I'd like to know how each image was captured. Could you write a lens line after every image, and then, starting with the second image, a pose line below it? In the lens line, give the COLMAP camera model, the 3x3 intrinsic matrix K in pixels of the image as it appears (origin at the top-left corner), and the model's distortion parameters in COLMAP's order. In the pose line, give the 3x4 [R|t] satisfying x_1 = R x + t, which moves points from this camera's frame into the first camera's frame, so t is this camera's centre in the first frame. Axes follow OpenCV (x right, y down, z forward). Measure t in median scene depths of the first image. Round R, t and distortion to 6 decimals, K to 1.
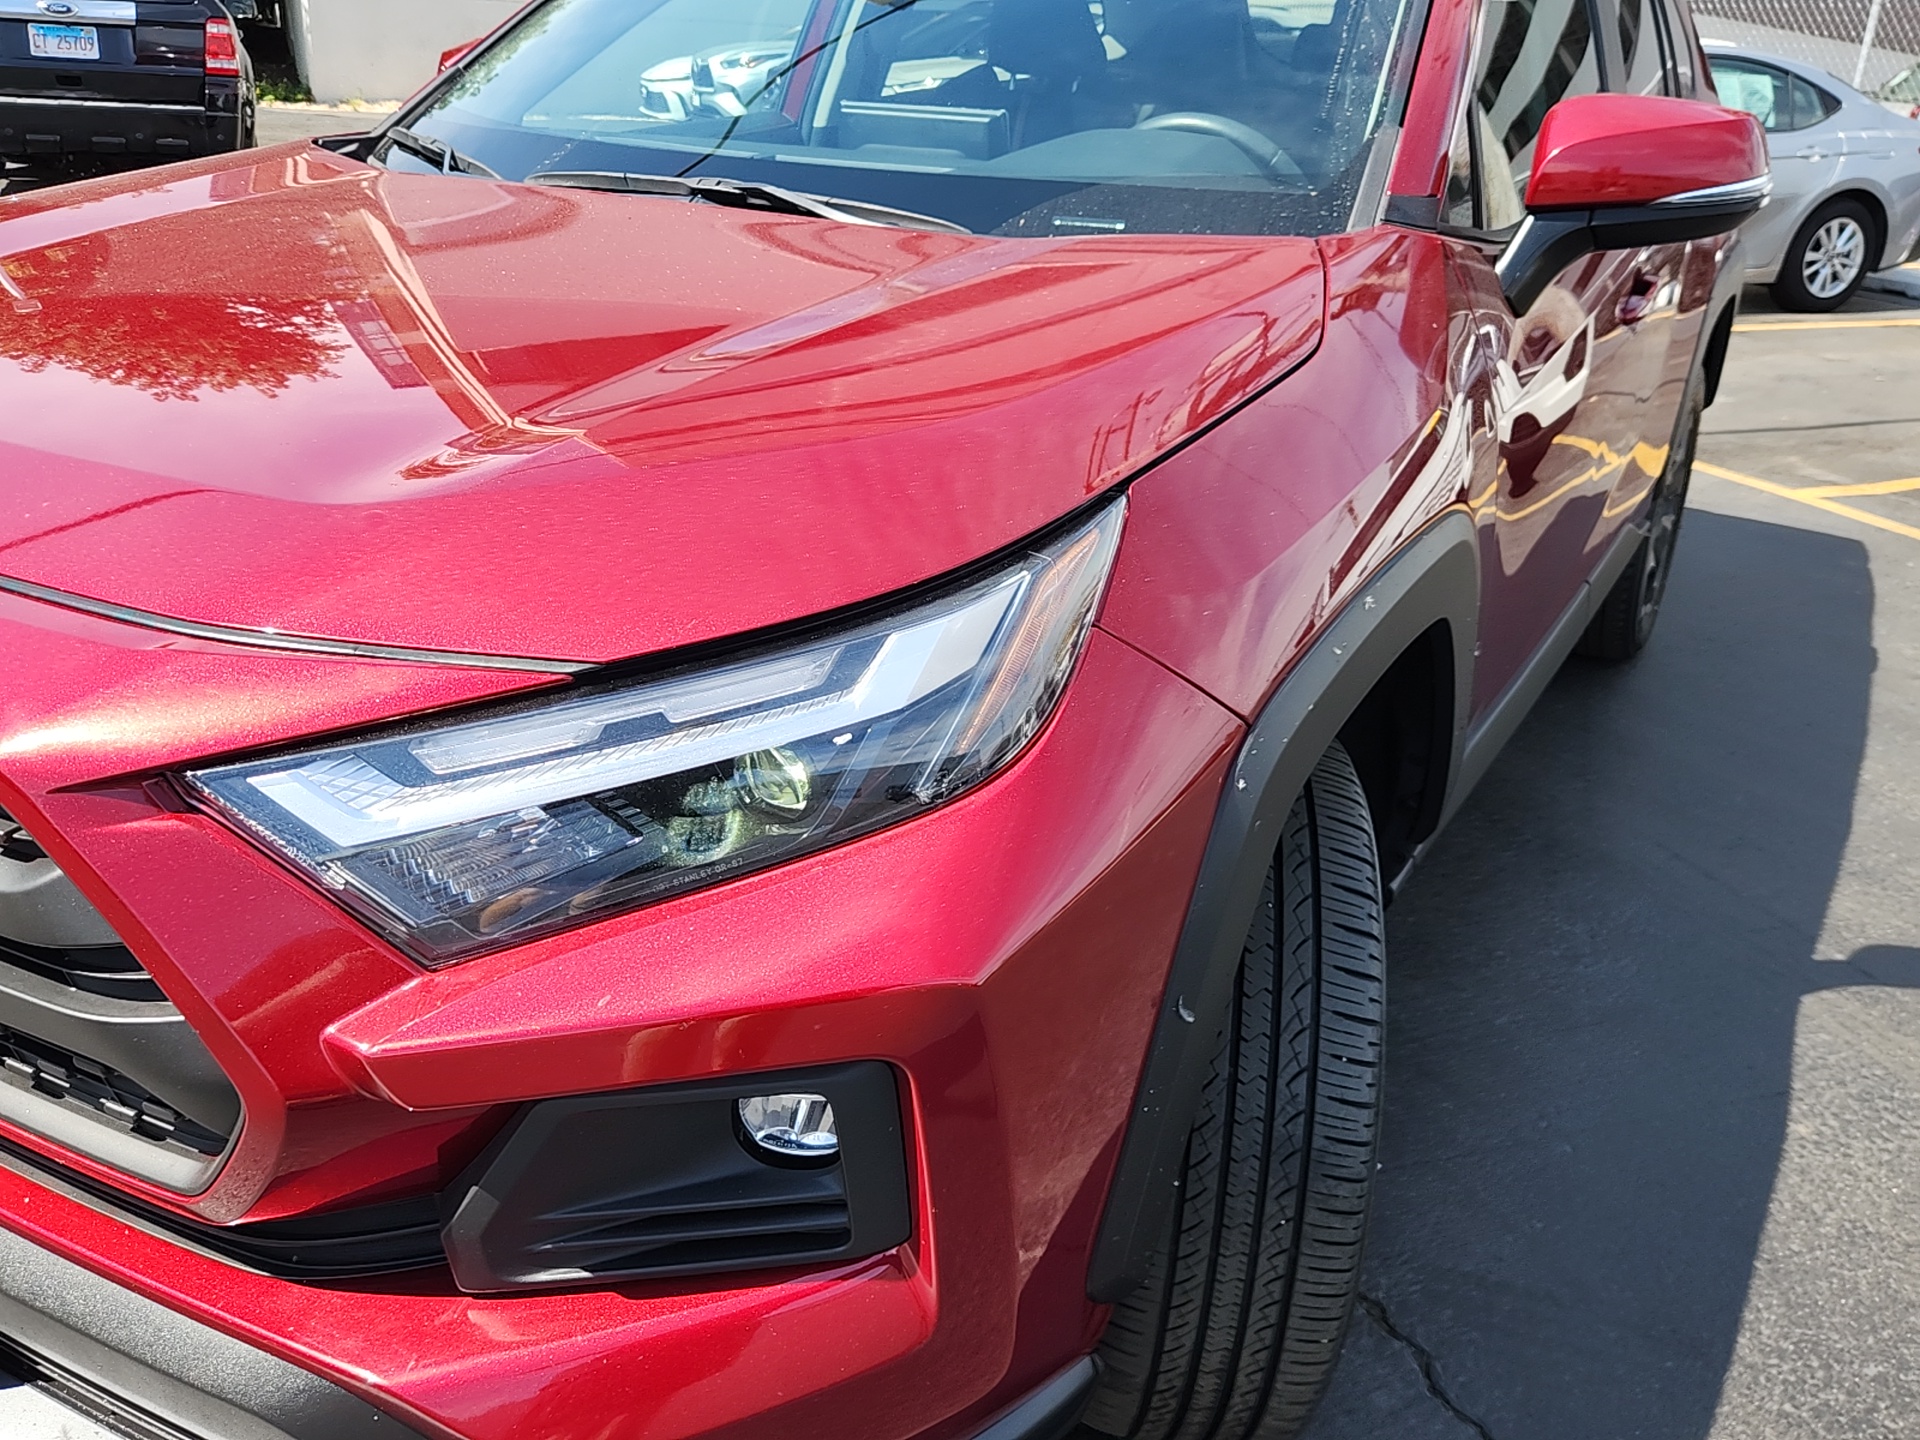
lens RADIAL K [[1615.2, 0, 952.8], [0, 1615.2, 720.4], [0, 0, 1]] dist [0.067451, -0.068134]
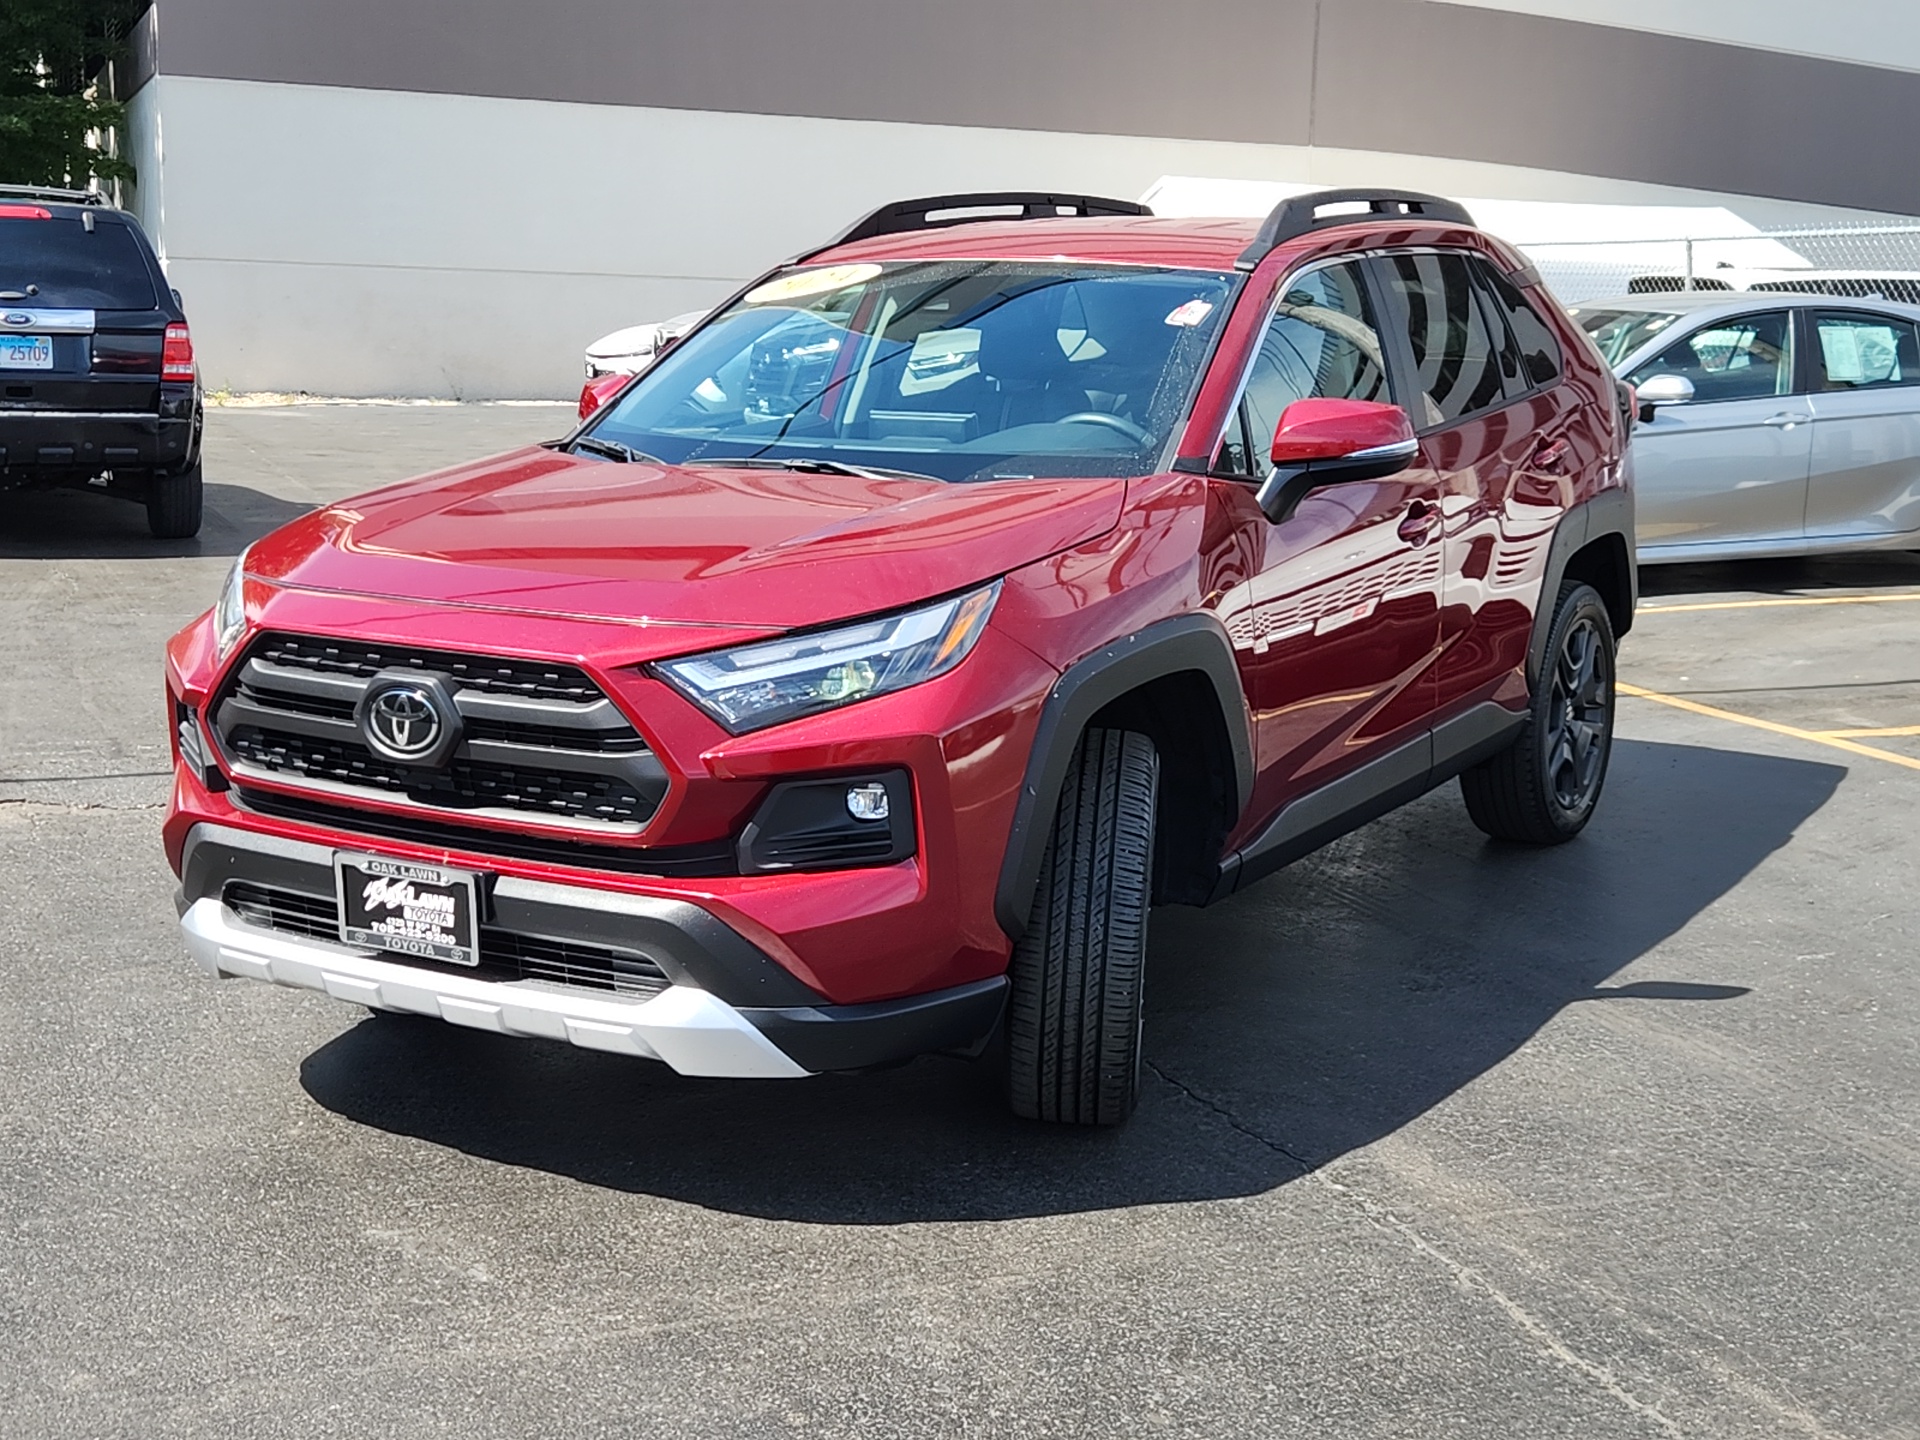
lens RADIAL K [[2458.1, 0, 960.0], [0, 2458.1, 720.0], [0, 0, 1]] dist [0.087565, -0.042691]
pose [[0.999443, -0.027959, -0.018195, 0.063445], [0.023344, 0.975842, -0.217225, 0.512239], [0.023828, 0.216679, 0.975952, -1.497574]]
